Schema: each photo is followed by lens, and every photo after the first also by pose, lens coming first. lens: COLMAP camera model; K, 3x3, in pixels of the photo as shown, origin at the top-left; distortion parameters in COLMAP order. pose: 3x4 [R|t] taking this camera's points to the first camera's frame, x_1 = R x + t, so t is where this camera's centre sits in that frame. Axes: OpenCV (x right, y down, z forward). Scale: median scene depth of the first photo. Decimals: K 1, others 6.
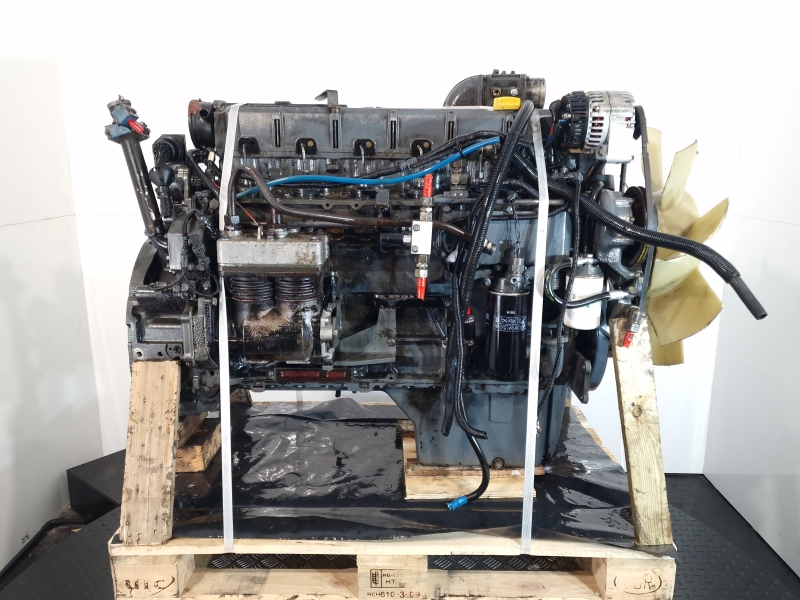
lens RADIAL K [[616.0, 0, 400.0], [0, 616.0, 300.0], [0, 0, 1]] dist [0.074678, -0.005452]
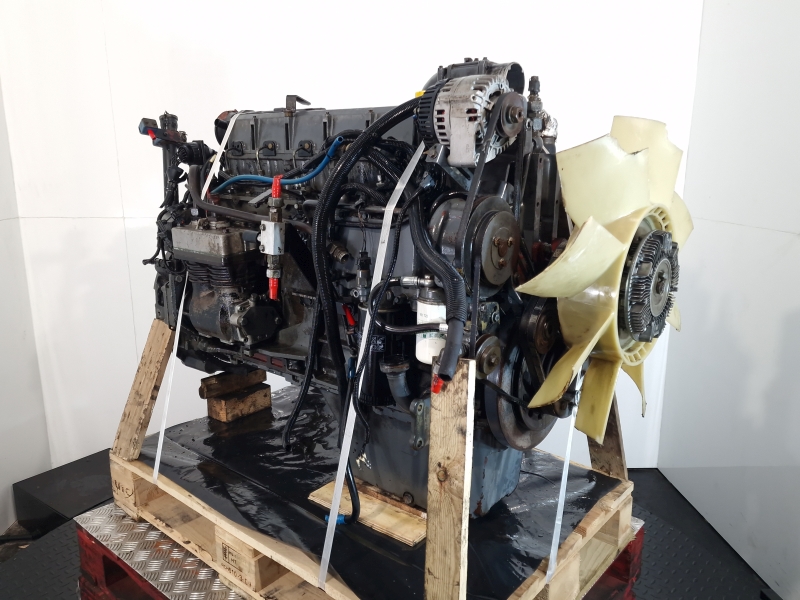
lens RADIAL K [[616.0, 0, 400.0], [0, 616.0, 300.0], [0, 0, 1]] dist [0.074678, -0.005452]
pose [[0.769458, 0.137965, -0.623618, 0.779550], [-0.138303, 0.989216, 0.048202, -0.072877], [0.623543, 0.049159, 0.780242, 0.321770]]
